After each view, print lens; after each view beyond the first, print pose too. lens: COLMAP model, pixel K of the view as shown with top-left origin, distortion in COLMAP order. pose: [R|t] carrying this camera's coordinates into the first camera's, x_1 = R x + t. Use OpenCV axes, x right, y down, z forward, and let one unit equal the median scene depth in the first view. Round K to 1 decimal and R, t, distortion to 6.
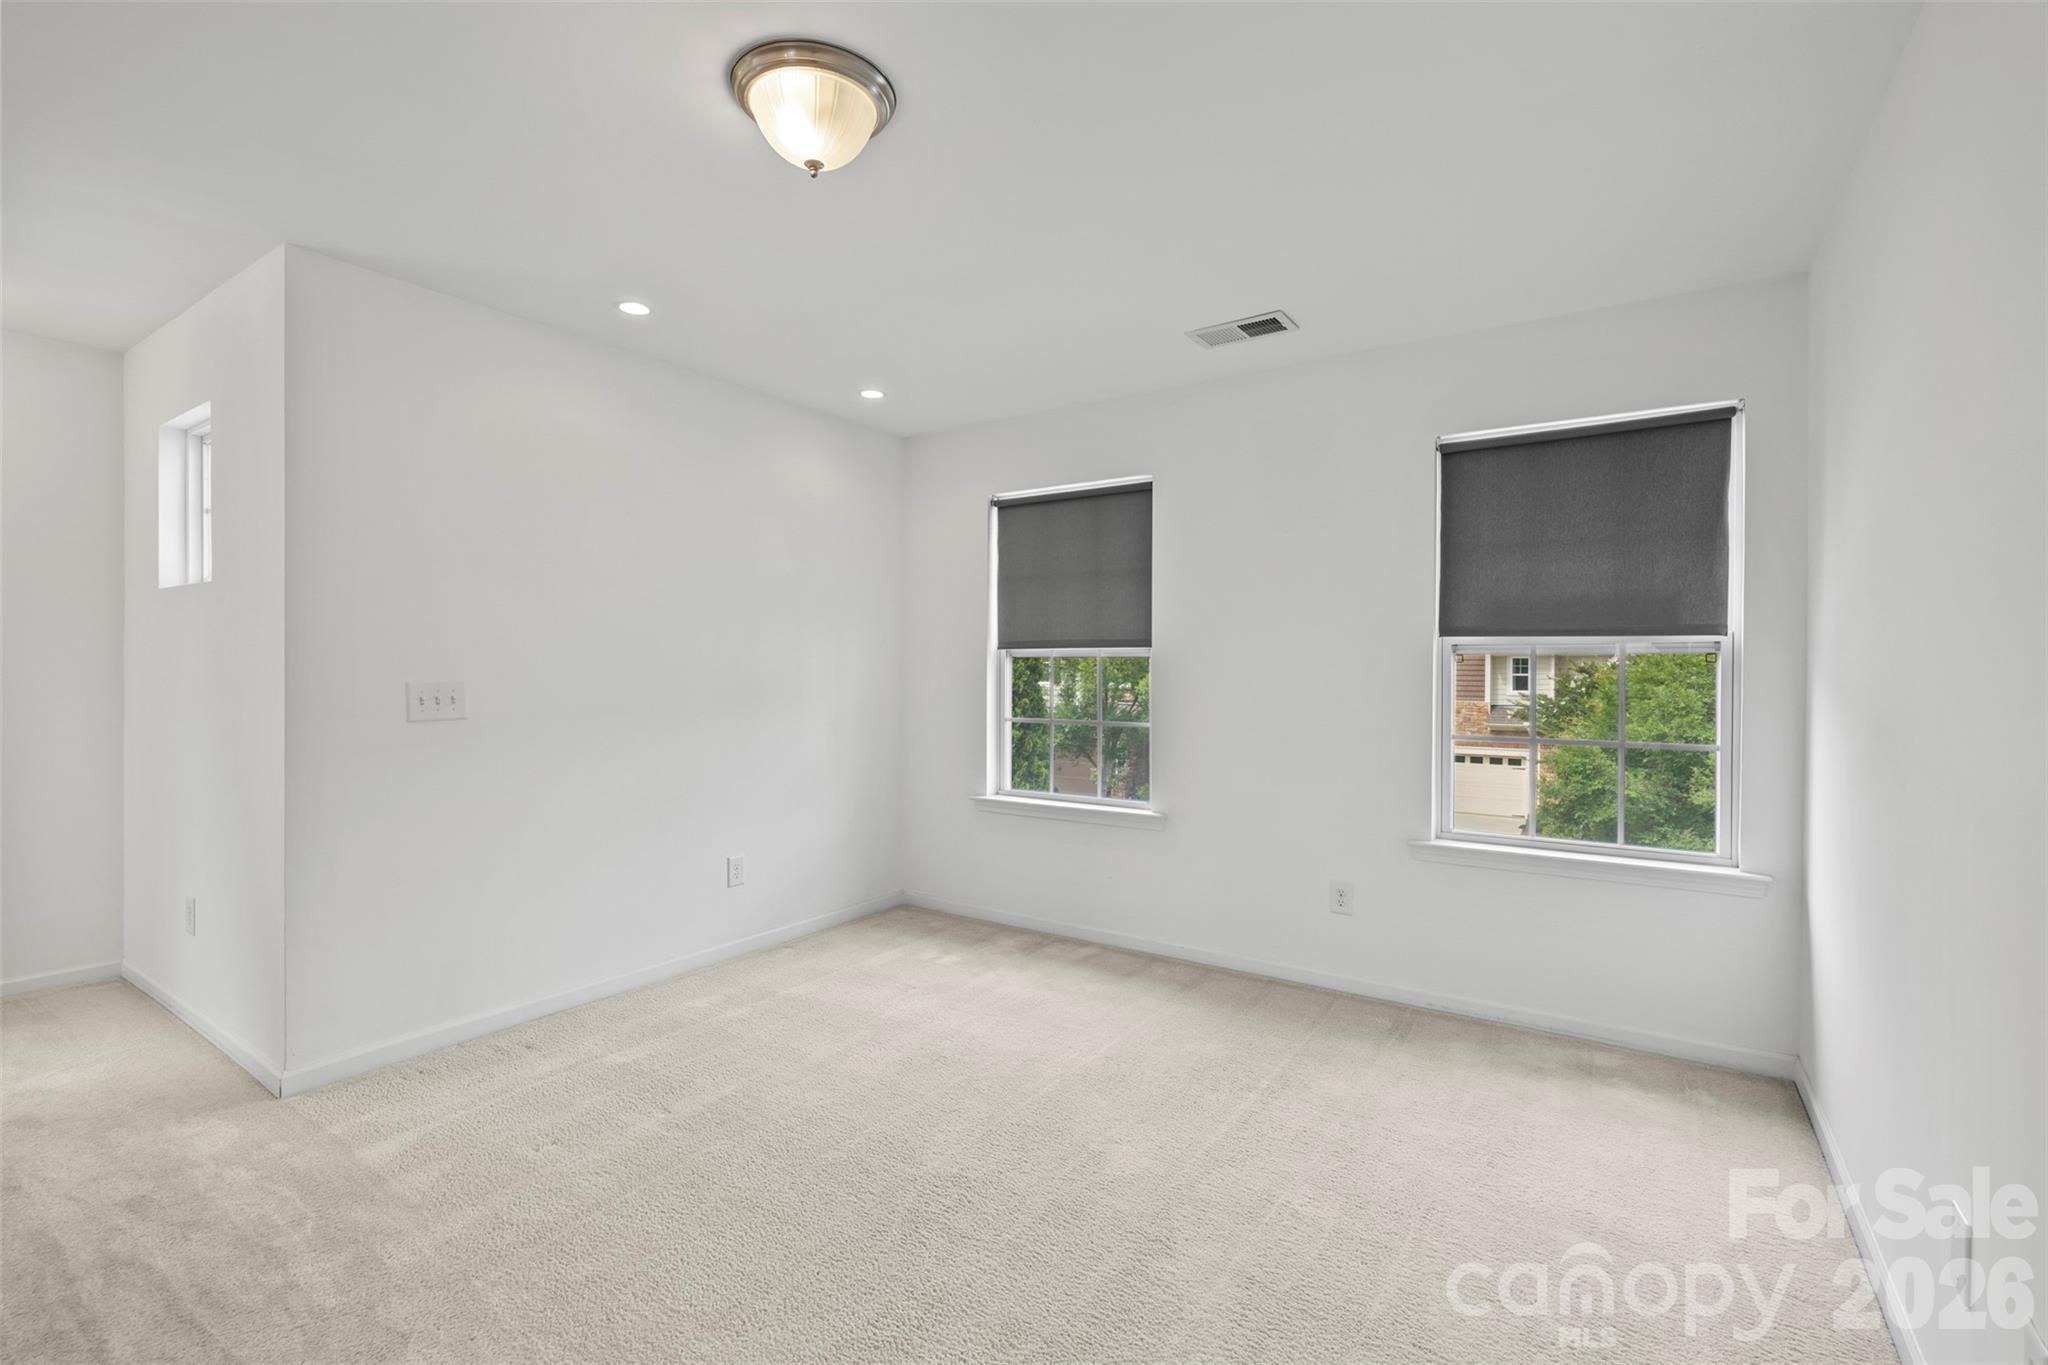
lens RADIAL K [[888.2, 0, 1024.0], [0, 888.2, 682.5], [0, 0, 1]] dist [-0.001898, -0.000139]
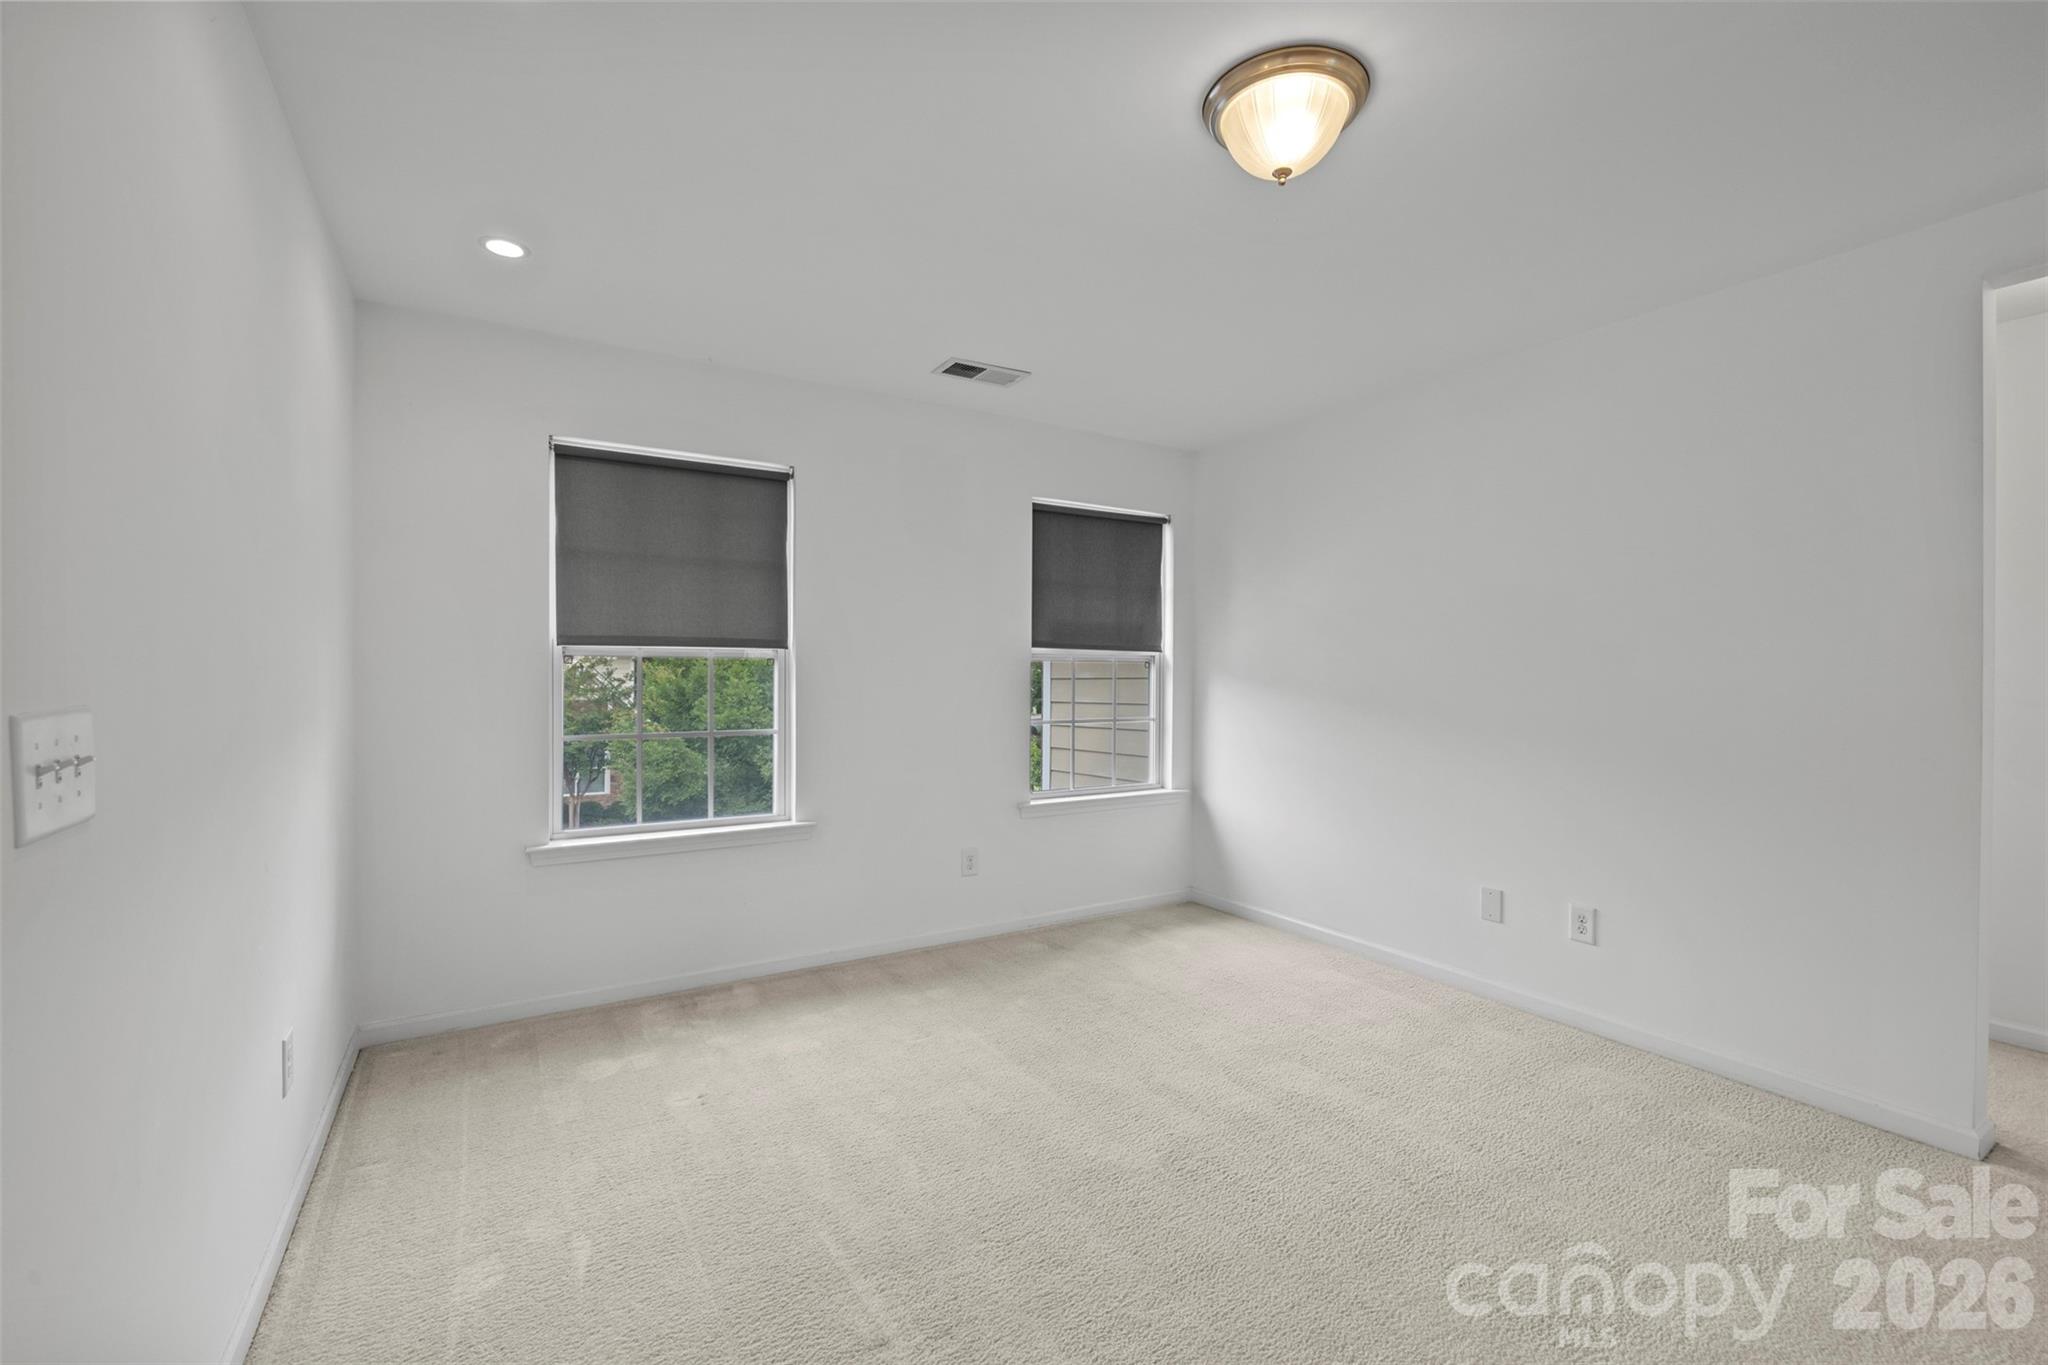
lens RADIAL K [[857.6, 0, 1027.2], [0, 857.6, 680.1], [0, 0, 1]] dist [0.001201, 0.000068]
pose [[0.427840, -0.010189, 0.903797, -0.571708], [0.011984, 0.999913, 0.005600, -0.008210], [-0.903775, 0.008436, 0.427925, 0.376678]]
